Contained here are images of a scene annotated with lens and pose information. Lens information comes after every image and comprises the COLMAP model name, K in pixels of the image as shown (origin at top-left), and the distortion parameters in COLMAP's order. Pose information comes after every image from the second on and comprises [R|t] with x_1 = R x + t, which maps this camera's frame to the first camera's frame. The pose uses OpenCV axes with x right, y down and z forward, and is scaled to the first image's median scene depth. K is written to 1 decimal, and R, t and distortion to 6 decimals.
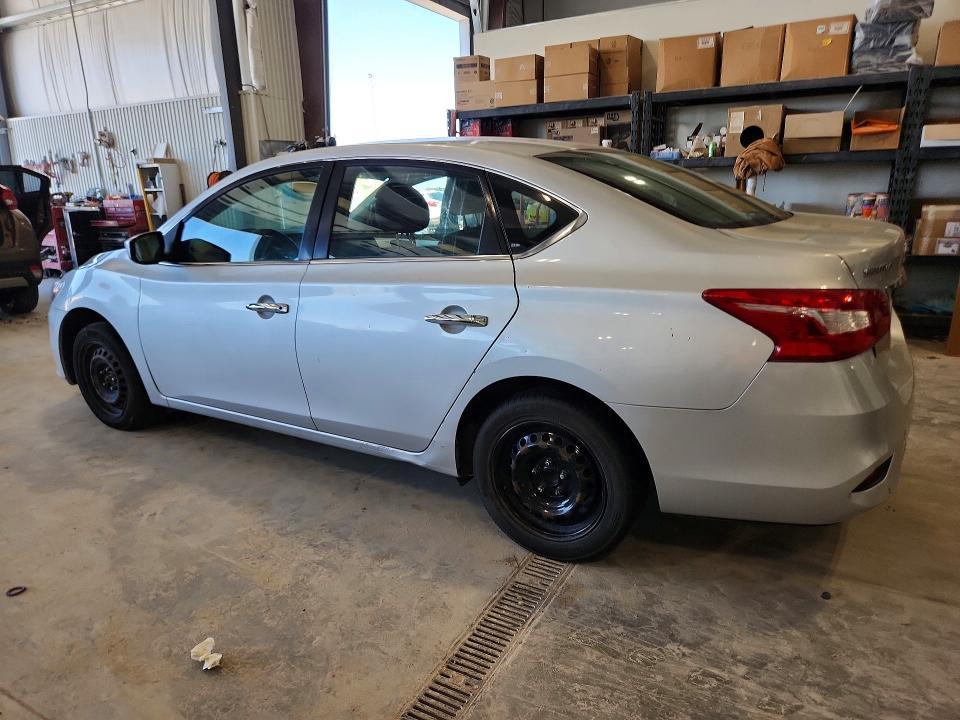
lens RADIAL K [[684.4, 0, 484.1], [0, 684.4, 367.1], [0, 0, 1]] dist [0.039729, -0.021927]
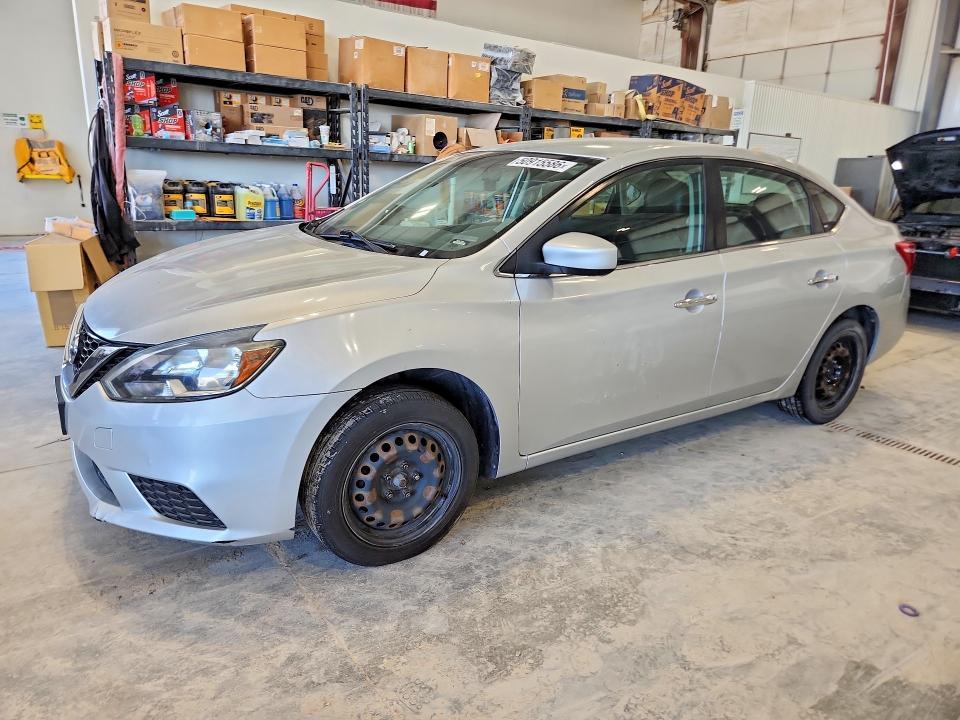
lens RADIAL K [[684.4, 0, 482.7], [0, 684.4, 354.5], [0, 0, 1]] dist [0.039729, -0.021927]
pose [[0.368151, -0.196846, 0.908690, -1.231021], [0.194544, 0.972006, 0.131743, -0.182341], [-0.909185, 0.128279, 0.396140, 0.817355]]
